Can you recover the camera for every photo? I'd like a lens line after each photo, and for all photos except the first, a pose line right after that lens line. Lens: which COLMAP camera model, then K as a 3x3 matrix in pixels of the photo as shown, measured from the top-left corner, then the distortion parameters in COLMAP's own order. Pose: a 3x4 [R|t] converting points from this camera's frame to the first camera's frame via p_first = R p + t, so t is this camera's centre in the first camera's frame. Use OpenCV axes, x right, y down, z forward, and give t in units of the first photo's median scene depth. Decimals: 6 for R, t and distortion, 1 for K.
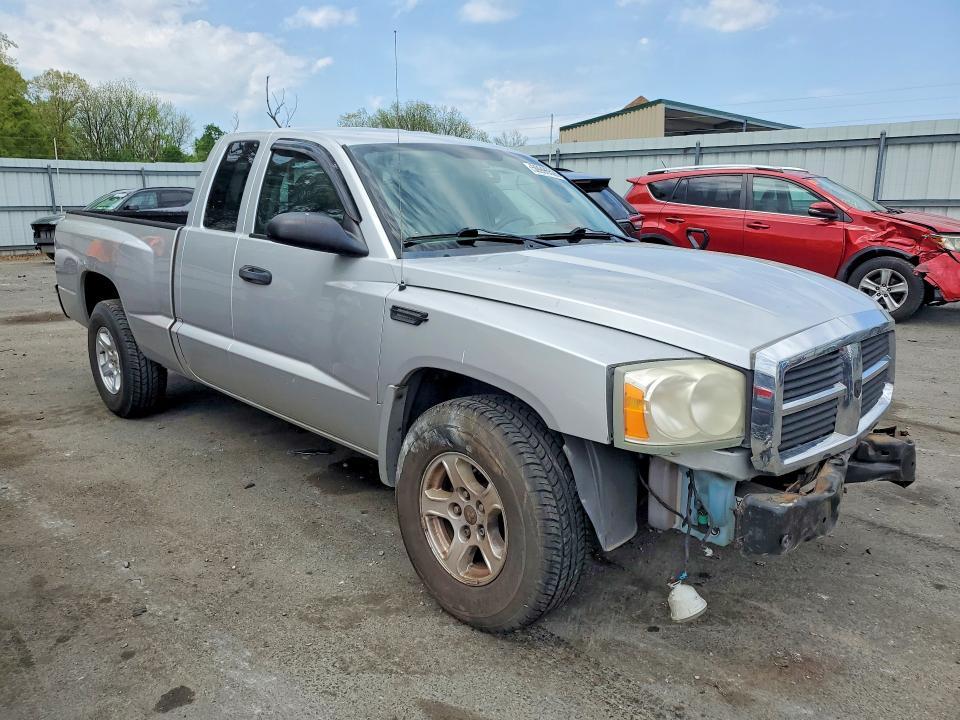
lens RADIAL K [[772.6, 0, 482.2], [0, 772.6, 362.6], [0, 0, 1]] dist [0.022333, 0.000163]
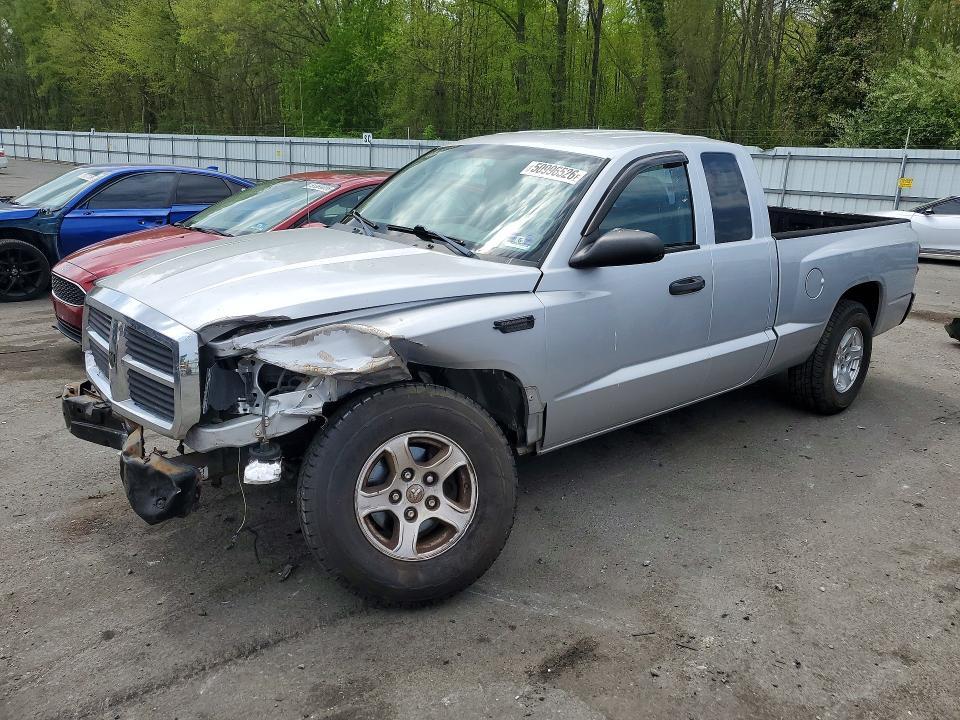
lens RADIAL K [[772.6, 0, 482.2], [0, 772.6, 362.6], [0, 0, 1]] dist [0.022333, 0.000163]
pose [[-0.099898, 0.256706, -0.961313, 0.127959], [-0.257408, 0.926588, 0.274182, -0.034125], [0.961125, 0.274840, -0.026486, 0.130281]]
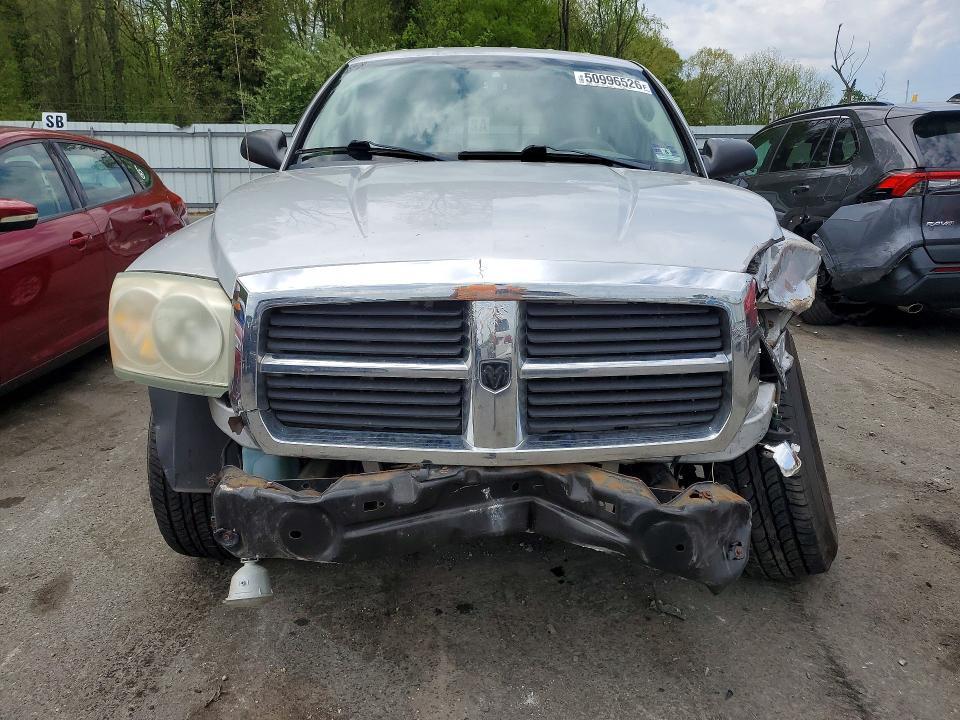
lens RADIAL K [[772.6, 0, 482.2], [0, 772.6, 362.6], [0, 0, 1]] dist [0.022333, 0.000163]
pose [[0.699537, 0.178130, -0.692039, 0.076192], [-0.155590, 0.983166, 0.095791, -0.002878], [0.697452, 0.040665, 0.715476, 0.046945]]
